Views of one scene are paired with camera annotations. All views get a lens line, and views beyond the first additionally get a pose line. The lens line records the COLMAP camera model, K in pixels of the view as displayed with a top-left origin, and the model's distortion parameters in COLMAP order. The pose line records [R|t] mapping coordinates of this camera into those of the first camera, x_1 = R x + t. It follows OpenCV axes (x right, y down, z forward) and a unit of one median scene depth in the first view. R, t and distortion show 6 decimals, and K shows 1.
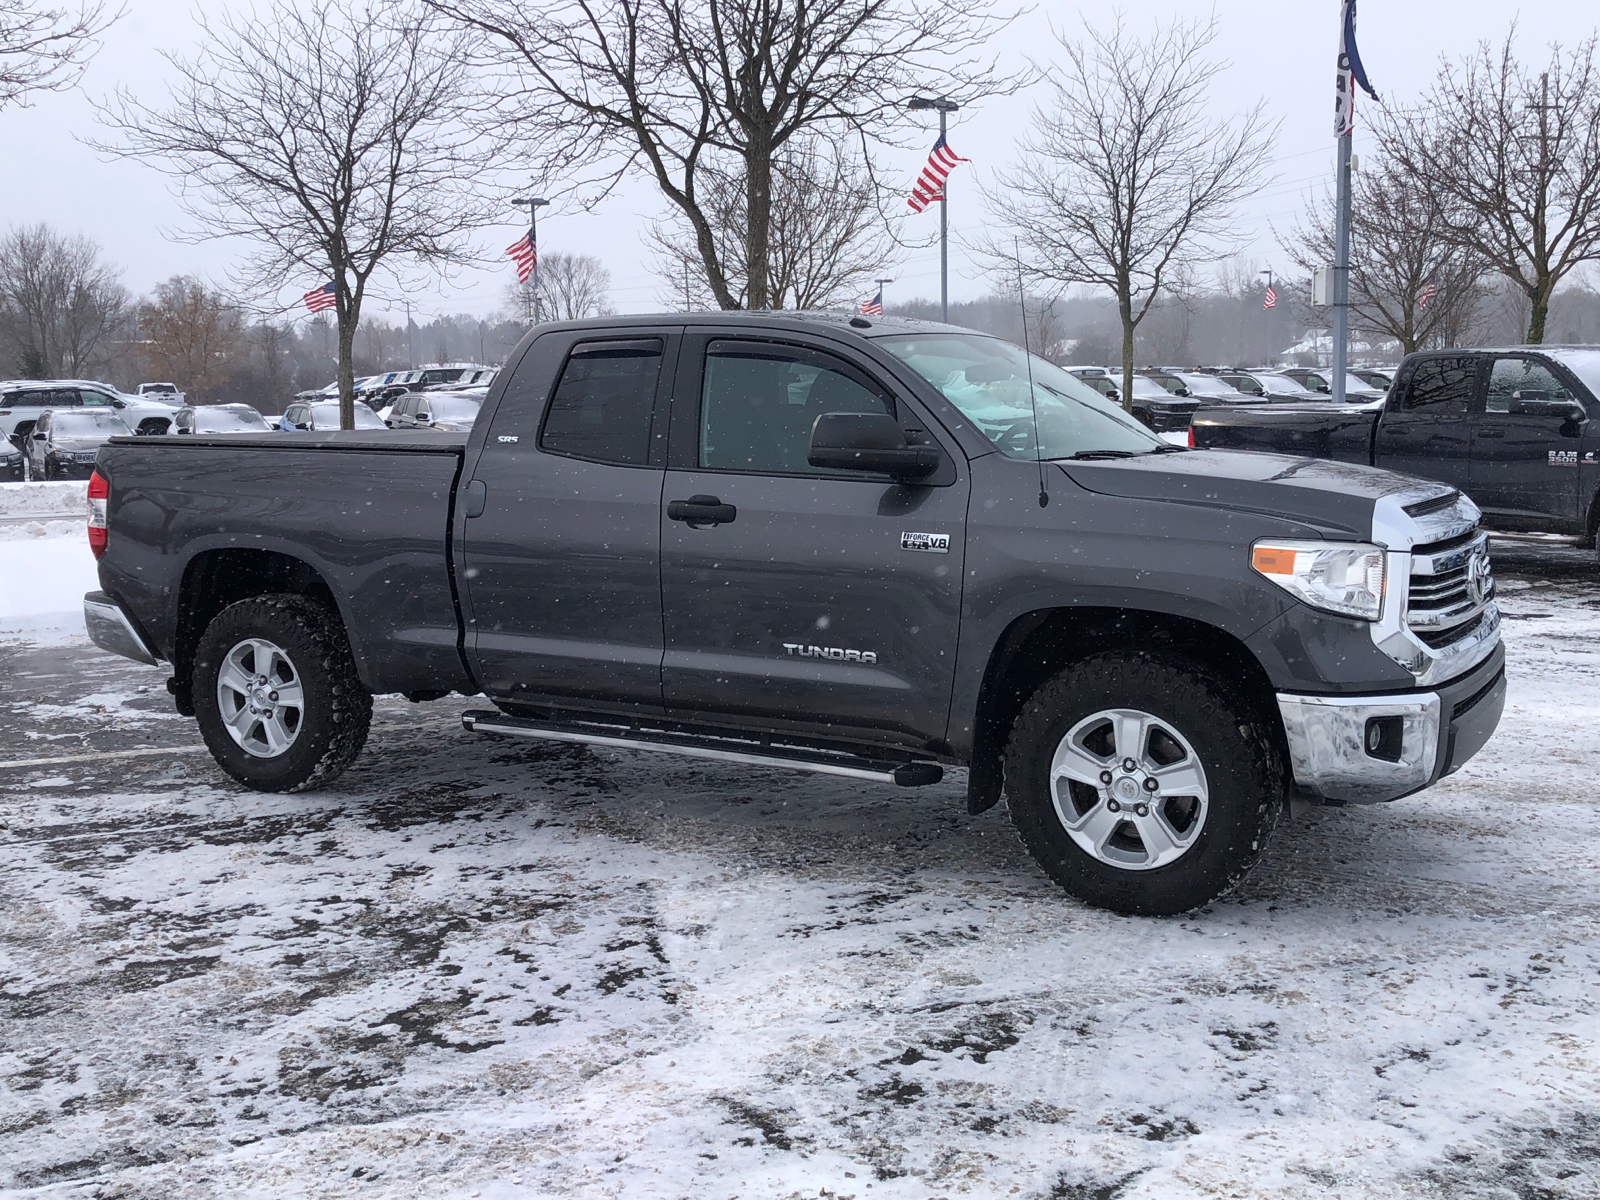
lens RADIAL K [[1703.7, 0, 784.2], [0, 1703.7, 561.8], [0, 0, 1]] dist [0.126612, -0.318948]
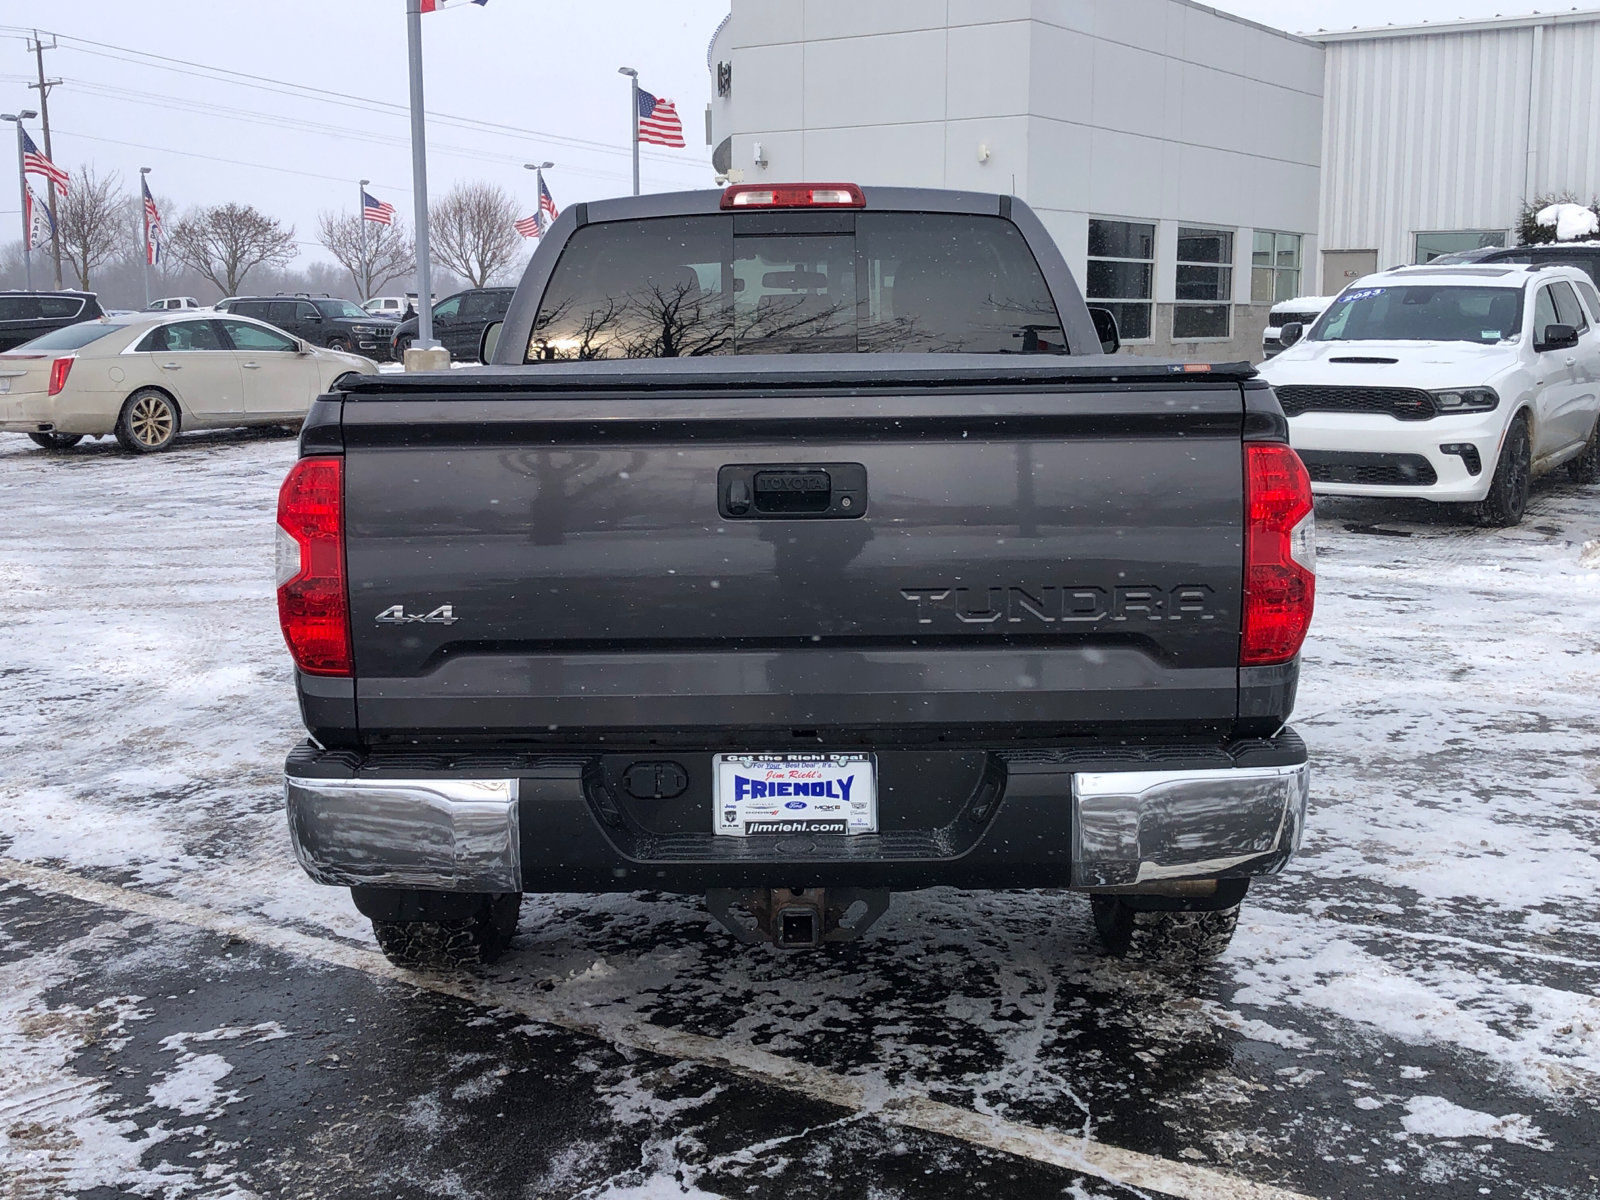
lens RADIAL K [[1877.9, 0, 793.6], [0, 1877.9, 548.7], [0, 0, 1]] dist [0.153064, -0.463944]
pose [[-0.495732, -0.091892, 0.863600, -1.057789], [0.100703, 0.981597, 0.162254, -0.164356], [-0.862617, 0.167402, -0.477356, 1.902141]]
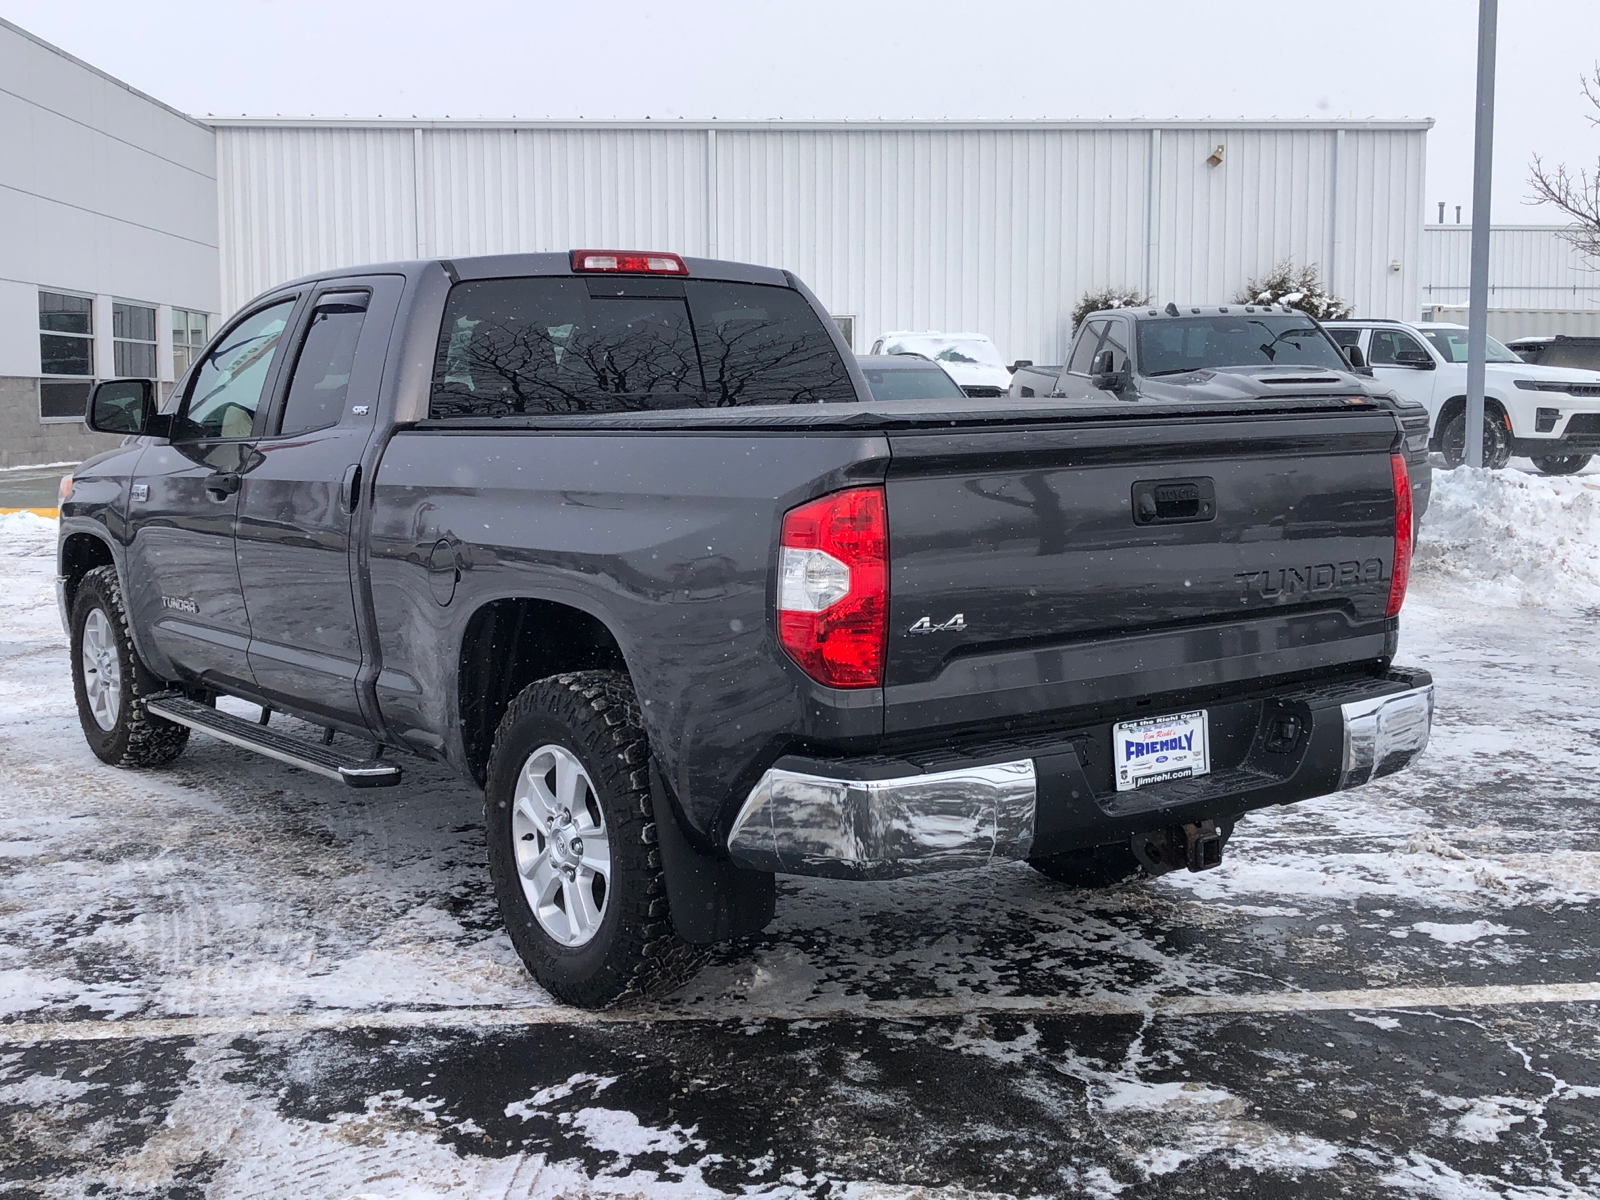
lens RADIAL K [[1877.9, 0, 793.6], [0, 1877.9, 548.7], [0, 0, 1]] dist [0.153064, -0.463944]
pose [[-0.919774, -0.013849, 0.392203, -0.663656], [0.059041, 0.983120, 0.173175, -0.208109], [-0.387981, 0.182439, -0.903431, 2.384857]]
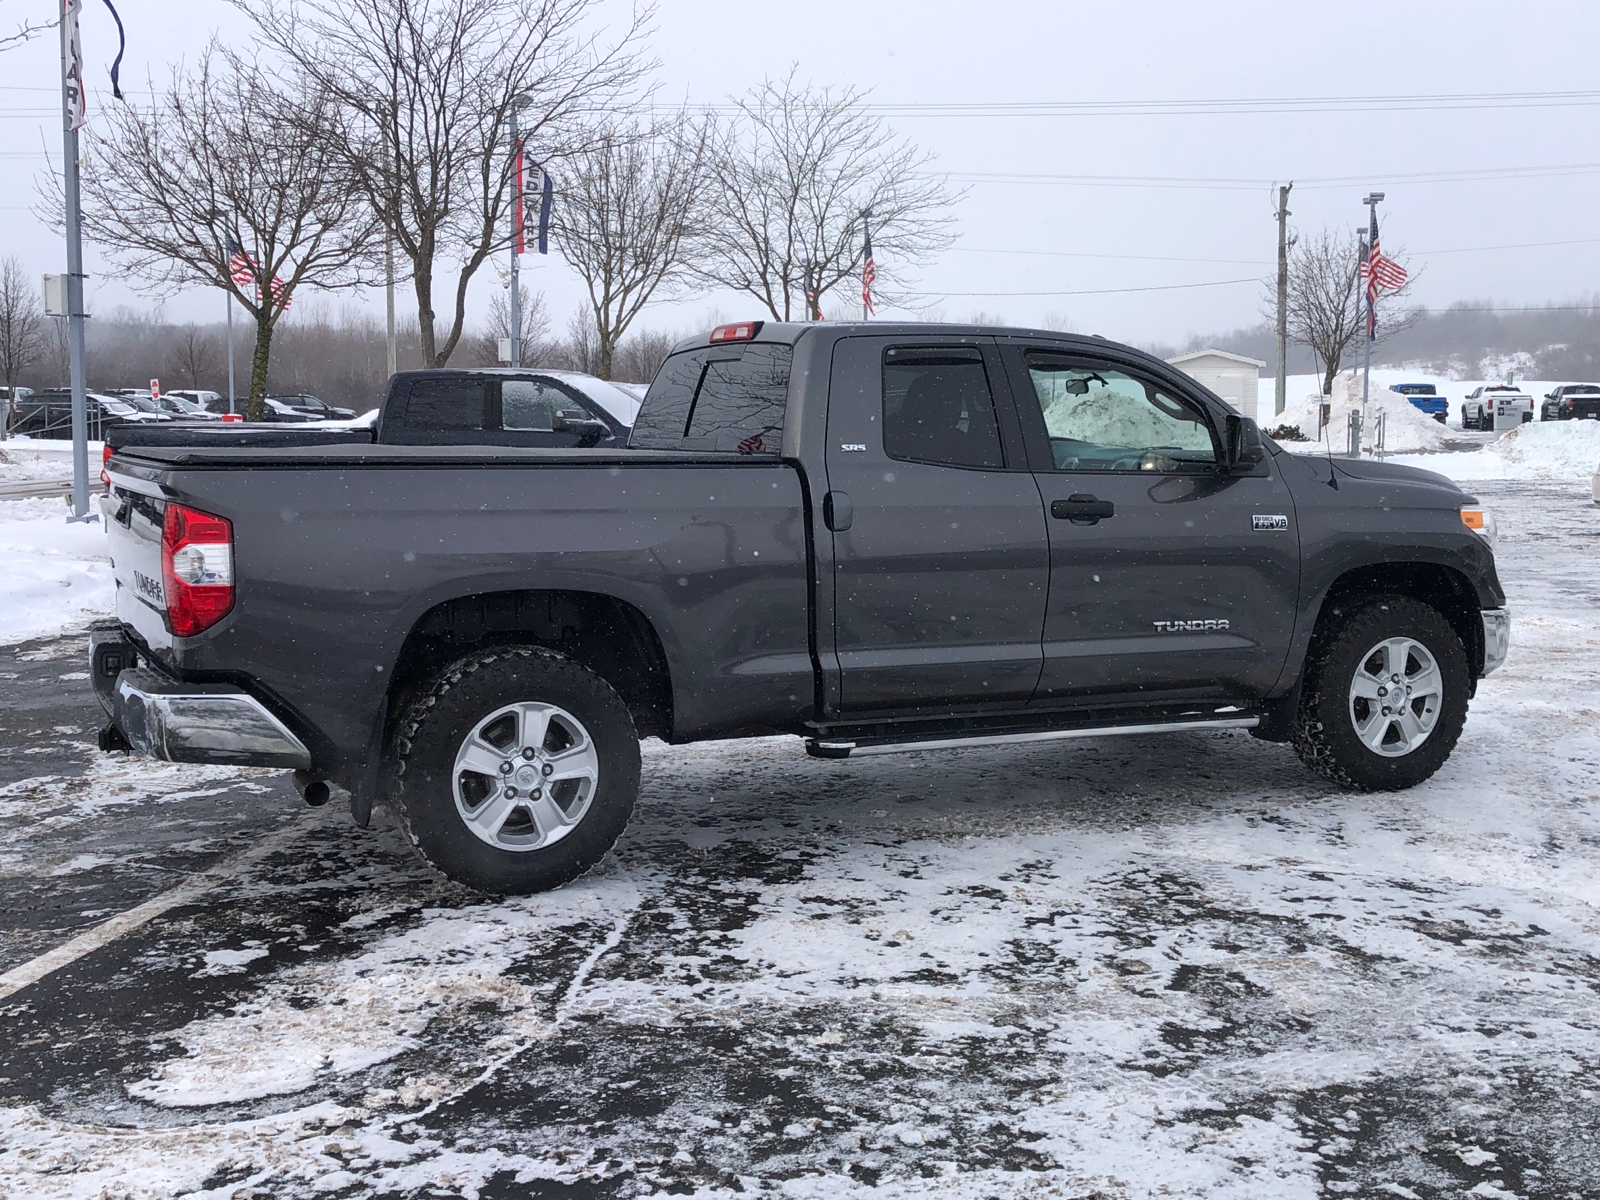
lens RADIAL K [[1877.9, 0, 793.6], [0, 1877.9, 548.7], [0, 0, 1]] dist [0.153064, -0.463944]
pose [[0.566594, -0.053610, 0.822251, -1.273826], [0.077055, 0.996956, 0.011904, -0.036888], [-0.820386, 0.056614, 0.569000, 0.526429]]
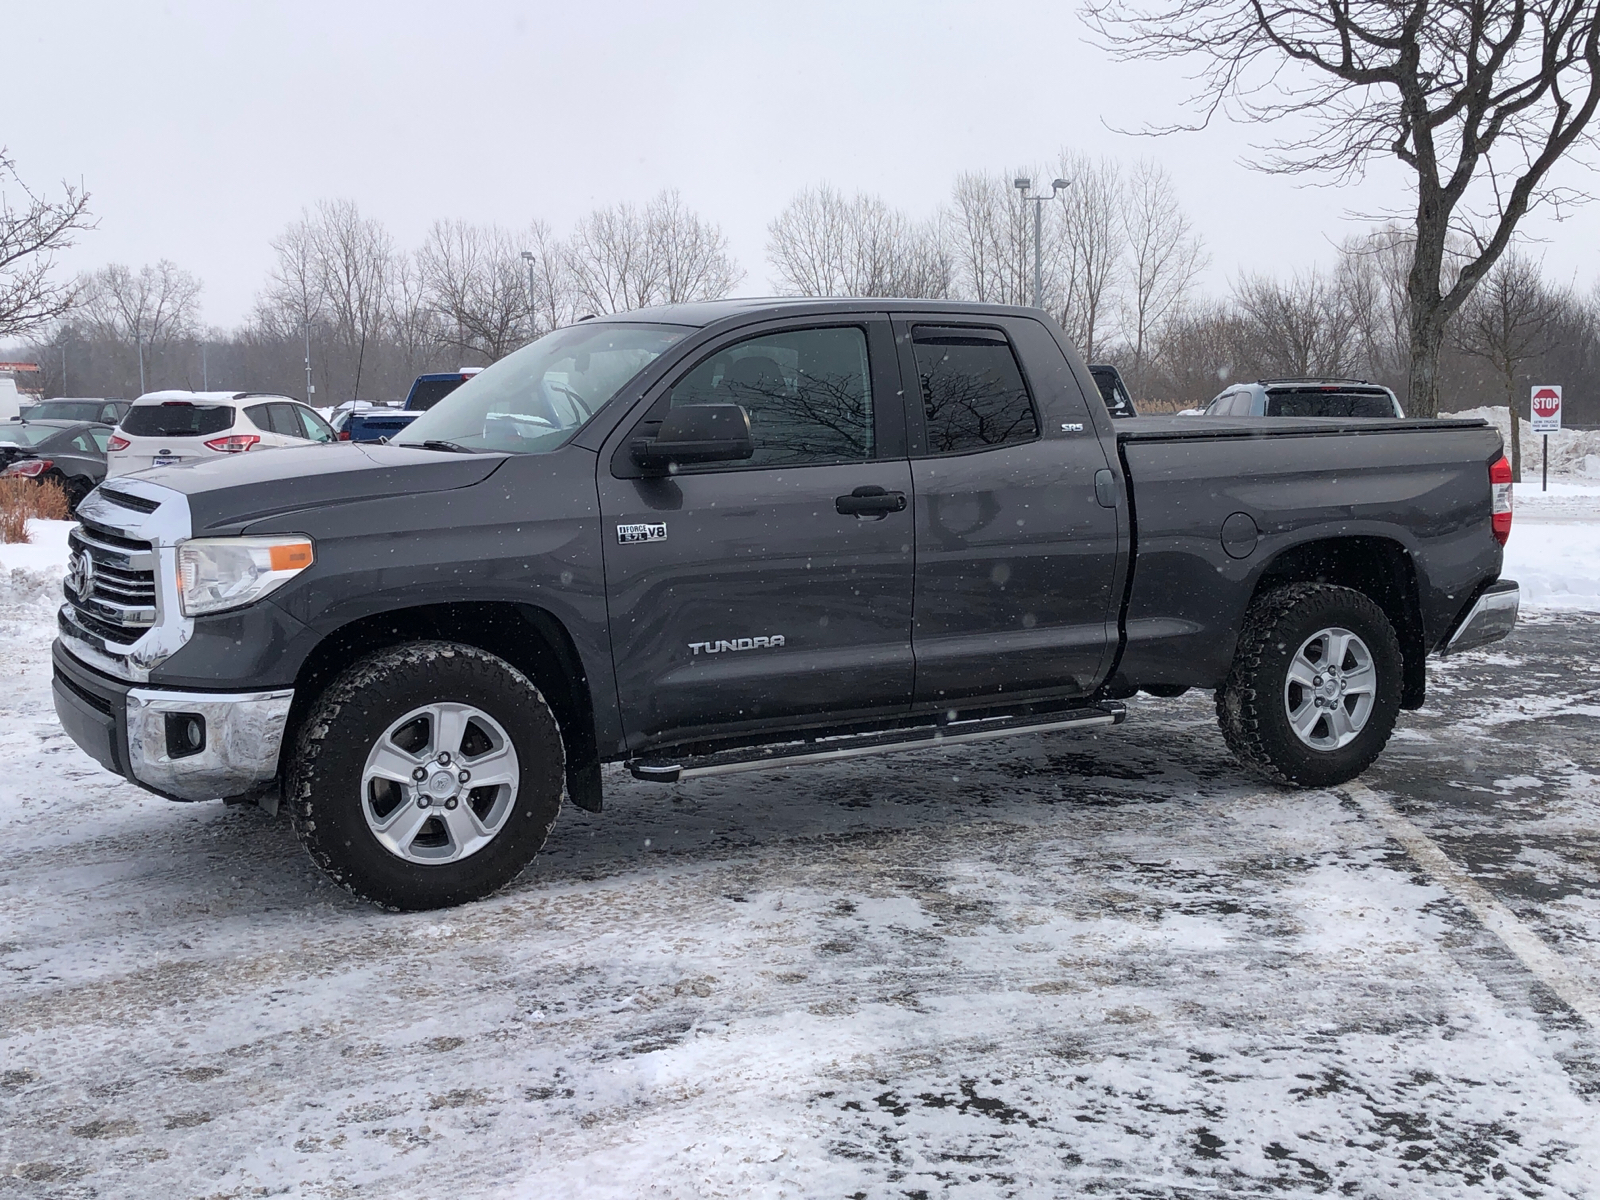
lens RADIAL K [[1877.9, 0, 793.6], [0, 1877.9, 548.7], [0, 0, 1]] dist [0.153064, -0.463944]
pose [[-0.496026, 0.082302, -0.864398, 1.203292], [-0.074832, 0.987742, 0.136987, -0.195662], [0.865077, 0.132634, -0.483787, 1.984932]]
